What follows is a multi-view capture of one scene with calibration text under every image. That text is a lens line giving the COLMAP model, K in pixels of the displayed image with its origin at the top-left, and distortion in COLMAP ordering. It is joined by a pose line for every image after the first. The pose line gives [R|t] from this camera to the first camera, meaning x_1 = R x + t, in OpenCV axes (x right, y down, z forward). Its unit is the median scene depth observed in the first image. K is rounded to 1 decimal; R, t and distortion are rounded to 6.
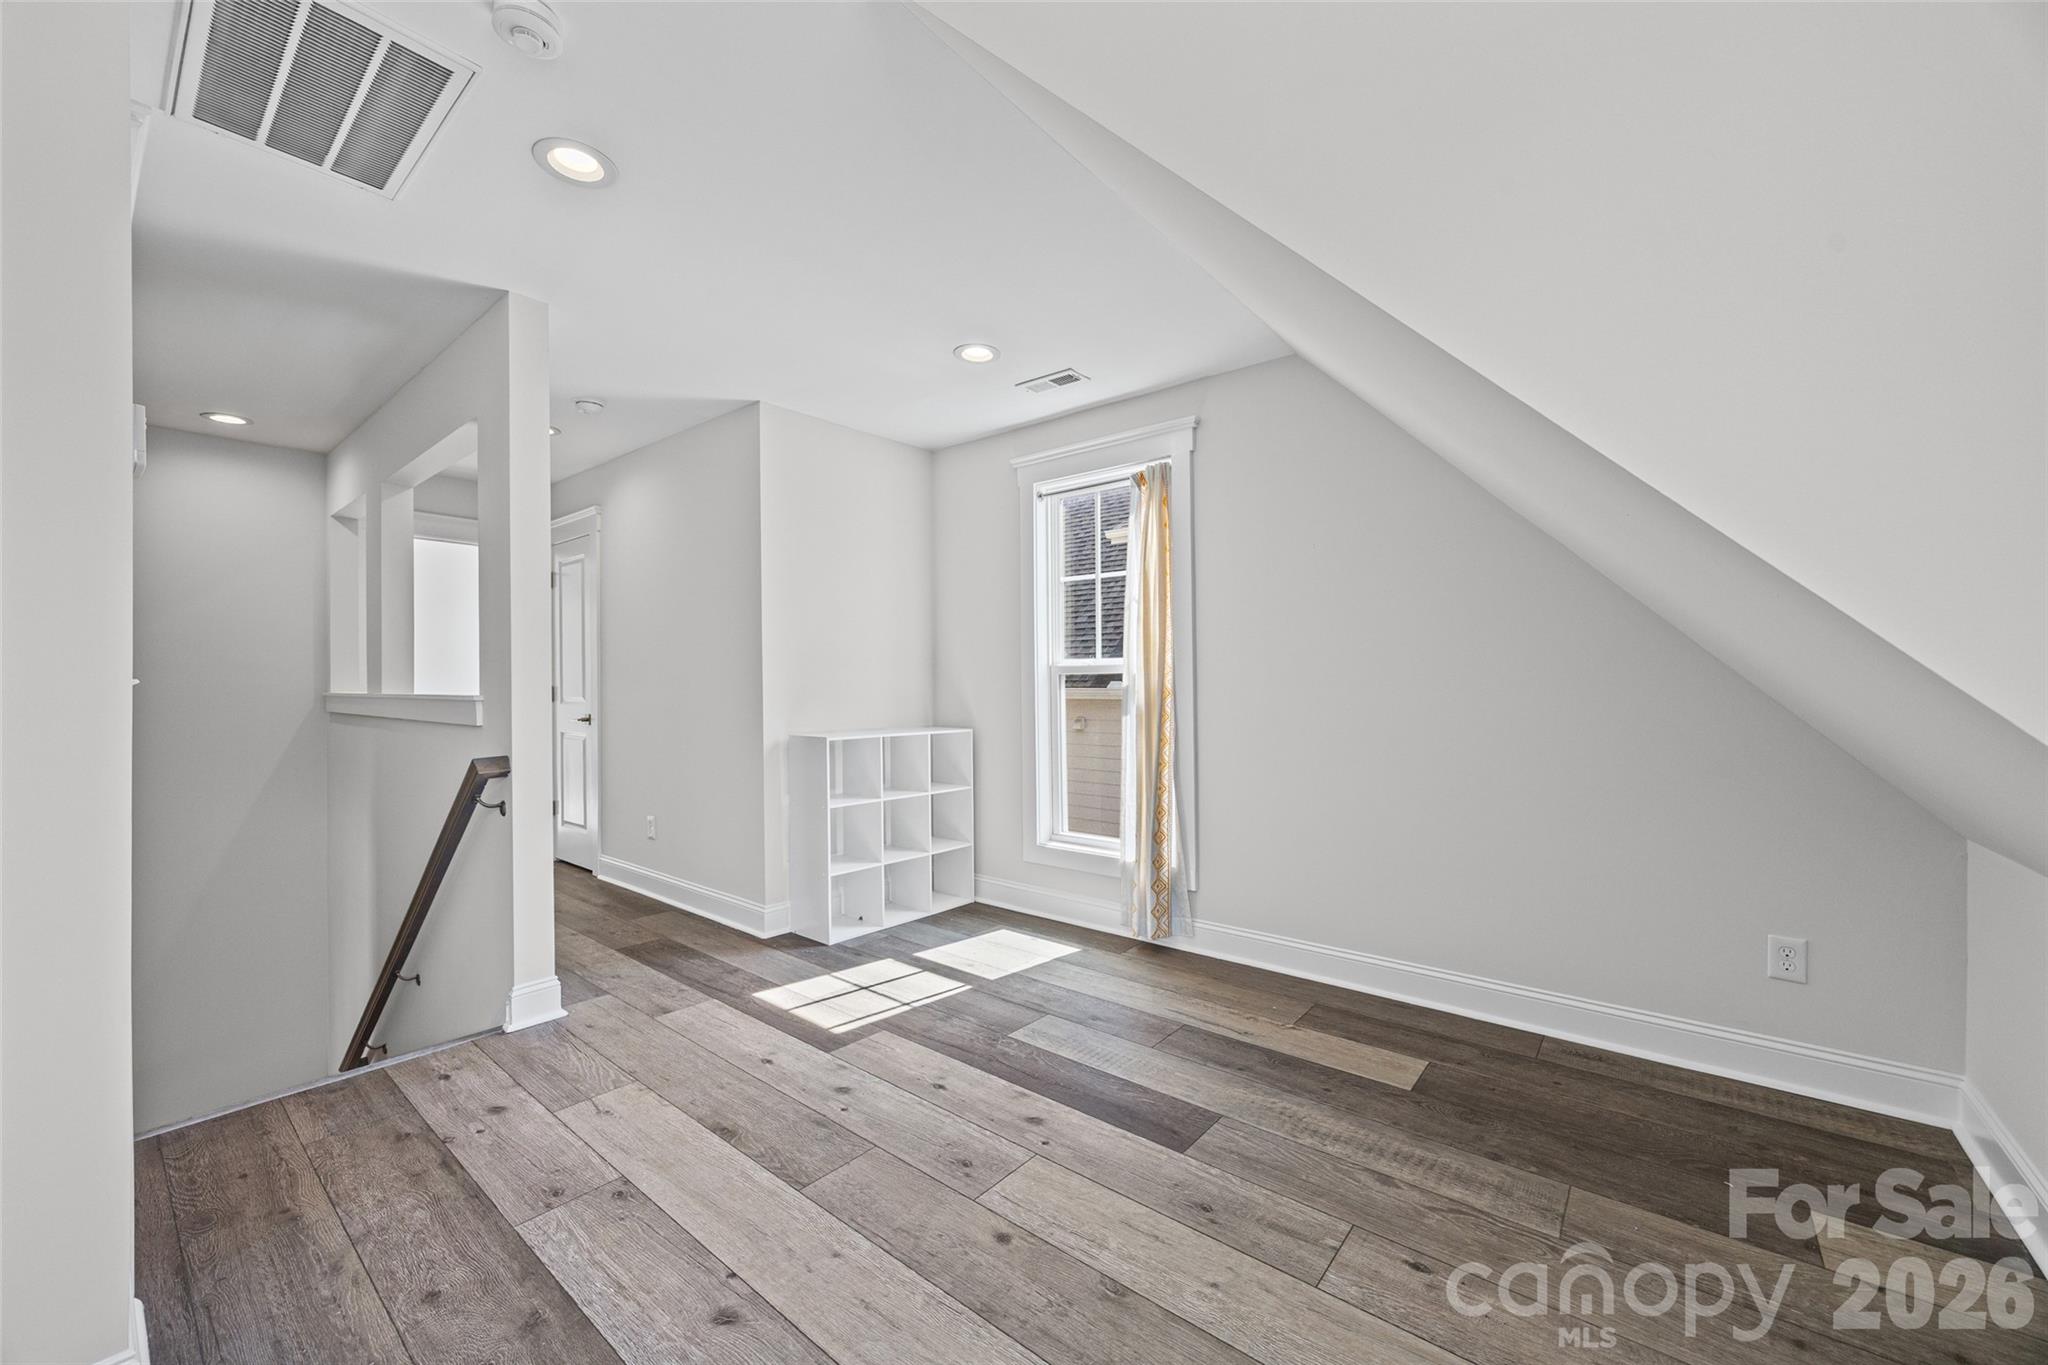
lens RADIAL K [[788.0, 0, 1021.6], [0, 788.0, 694.2], [0, 0, 1]] dist [-0.002060, 0.000168]
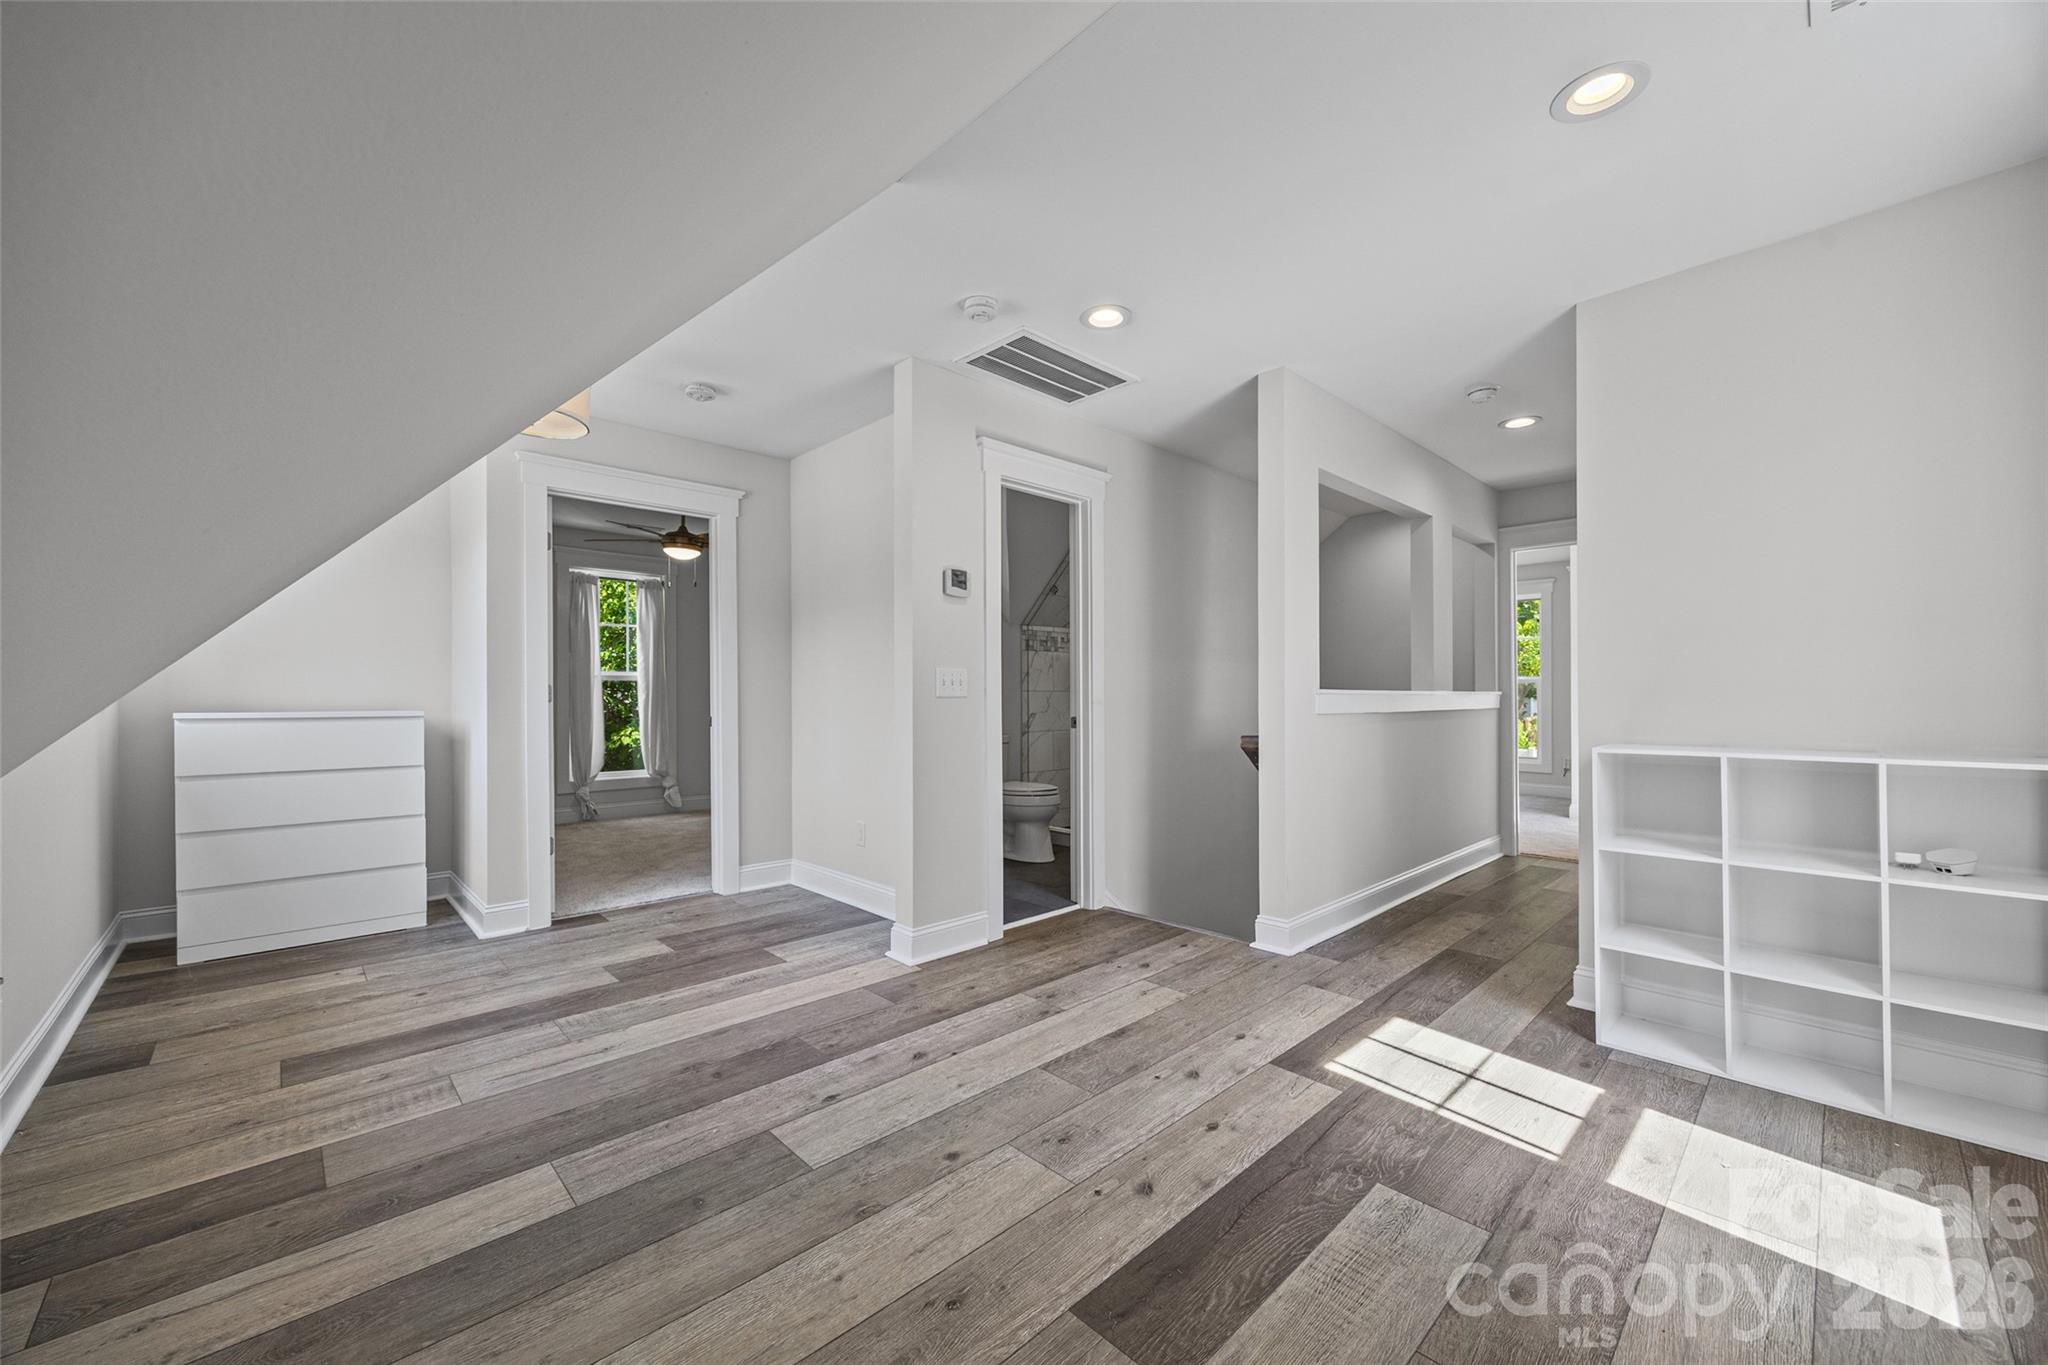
lens RADIAL K [[788.7, 0, 1022.7], [0, 788.7, 705.8], [0, 0, 1]] dist [-0.002383, 0.000526]
pose [[-0.119013, 0.009605, -0.992846, 0.719692], [-0.005315, 0.999933, 0.010311, 0.021275], [0.992878, 0.006504, -0.118954, 0.818626]]
